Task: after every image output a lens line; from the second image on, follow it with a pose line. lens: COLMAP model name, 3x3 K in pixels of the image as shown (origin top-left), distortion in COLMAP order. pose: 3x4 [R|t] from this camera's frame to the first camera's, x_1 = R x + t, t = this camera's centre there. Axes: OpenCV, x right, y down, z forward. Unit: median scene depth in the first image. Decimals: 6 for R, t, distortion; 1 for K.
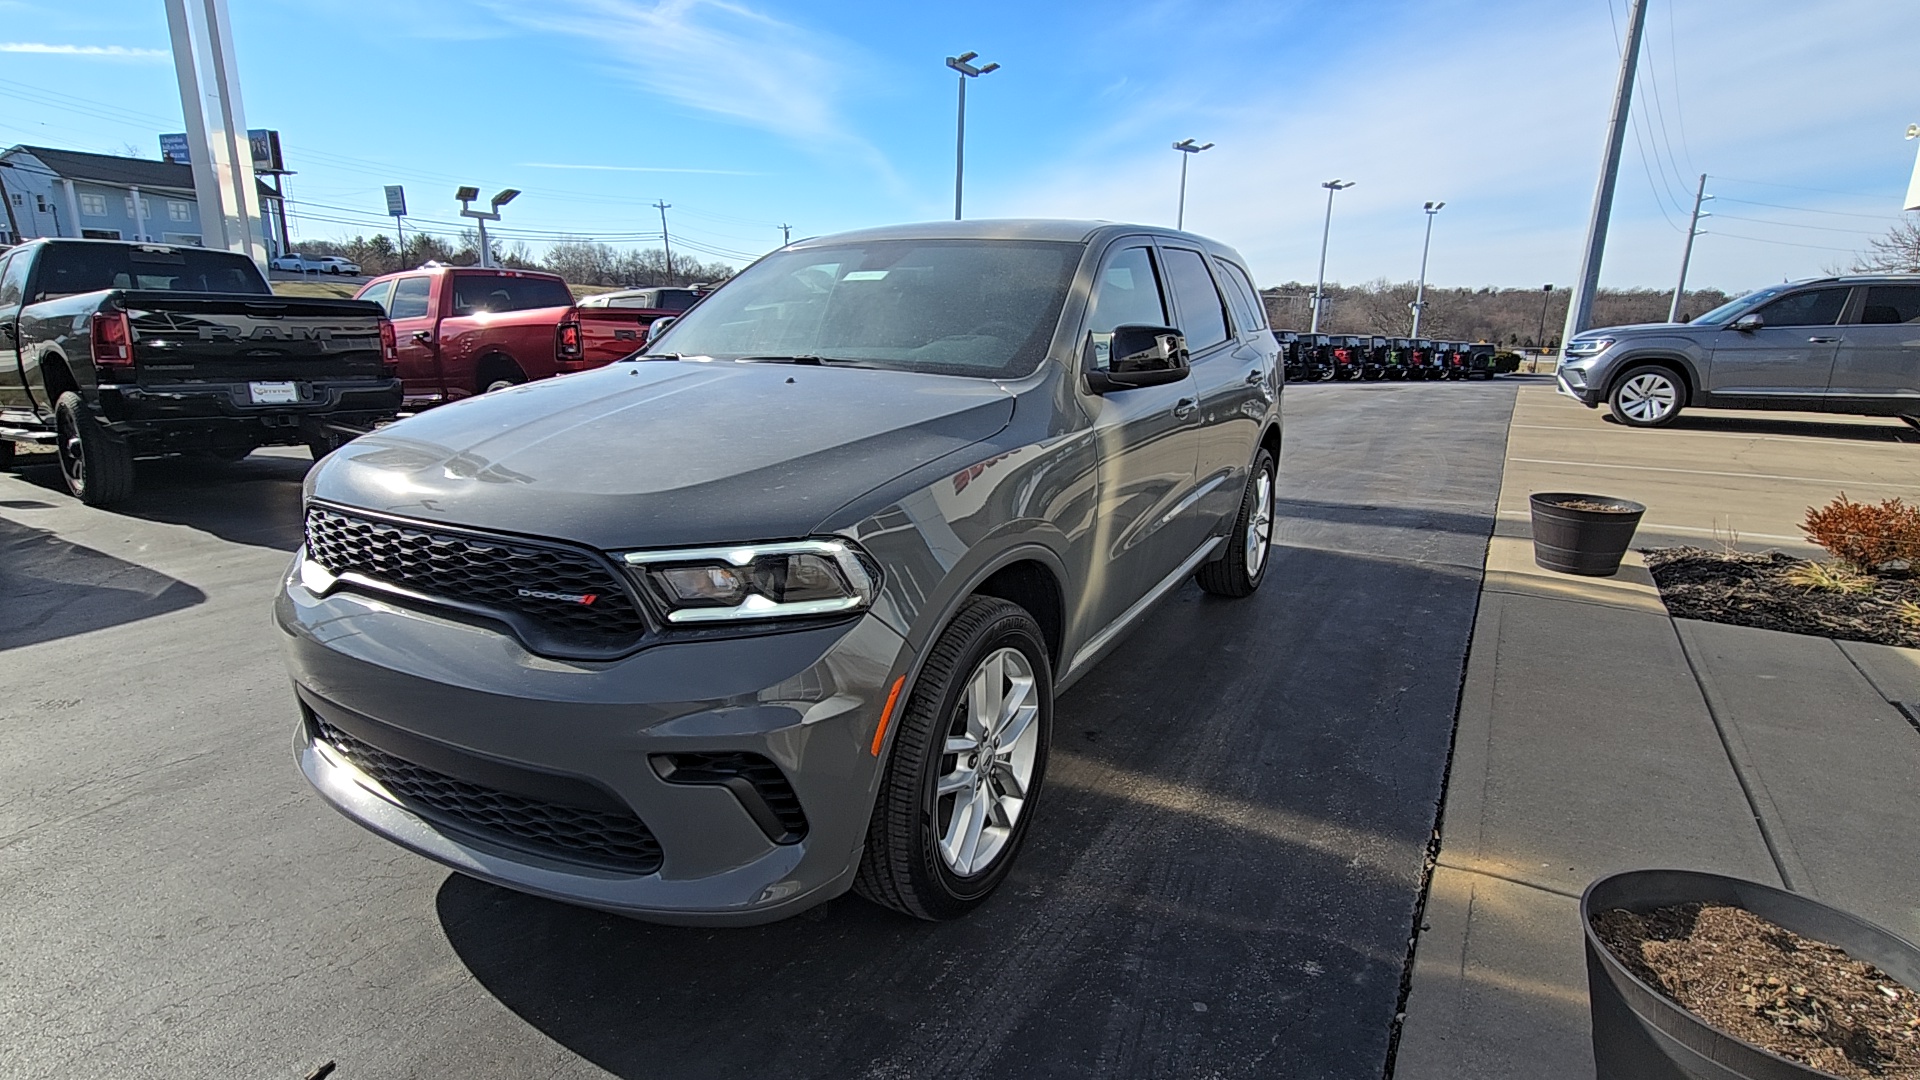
lens RADIAL K [[963.2, 0, 945.1], [0, 963.2, 546.8], [0, 0, 1]] dist [0.000898, -0.001322]
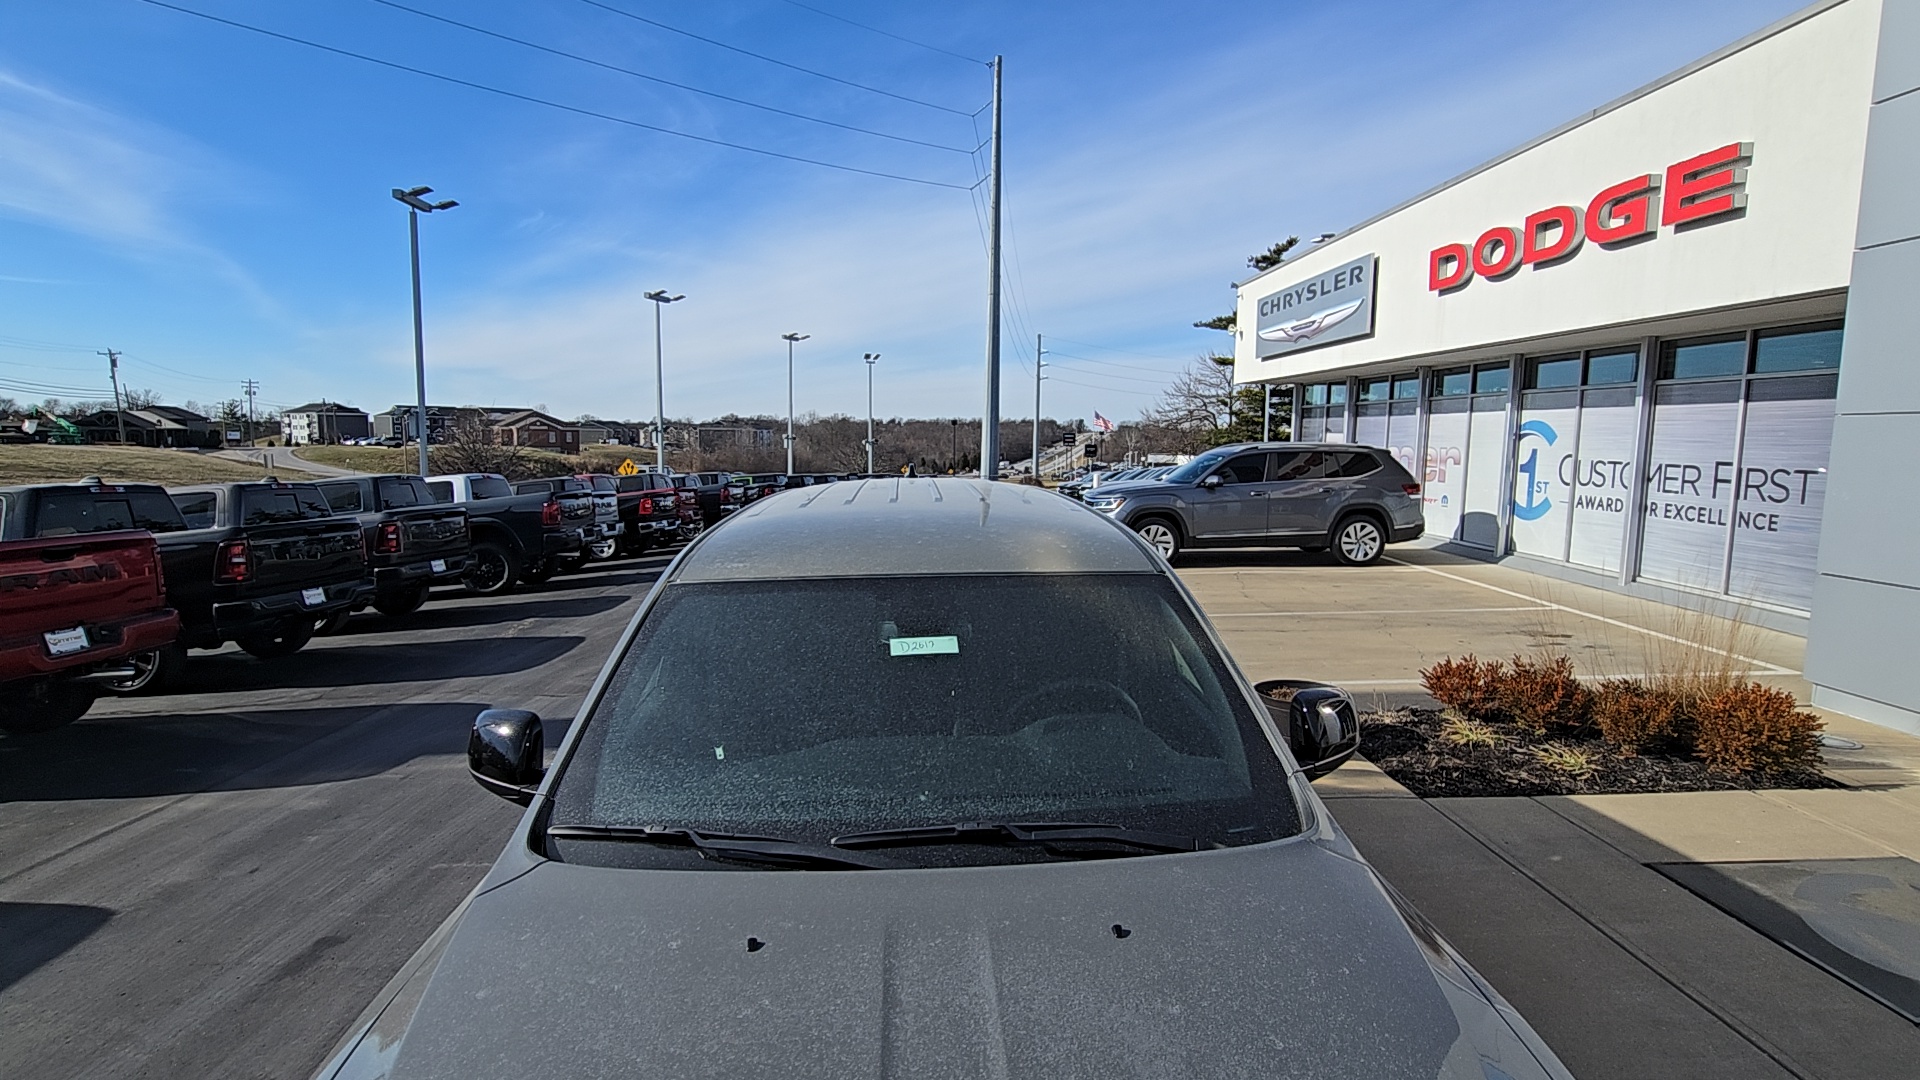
lens RADIAL K [[963.2, 0, 949.9], [0, 963.2, 551.5], [0, 0, 1]] dist [0.000898, -0.001322]
pose [[0.849350, -0.078460, 0.521966, -0.121440], [0.143748, 0.985896, -0.085713, -0.082410], [-0.507879, 0.147831, 0.848649, 0.114397]]
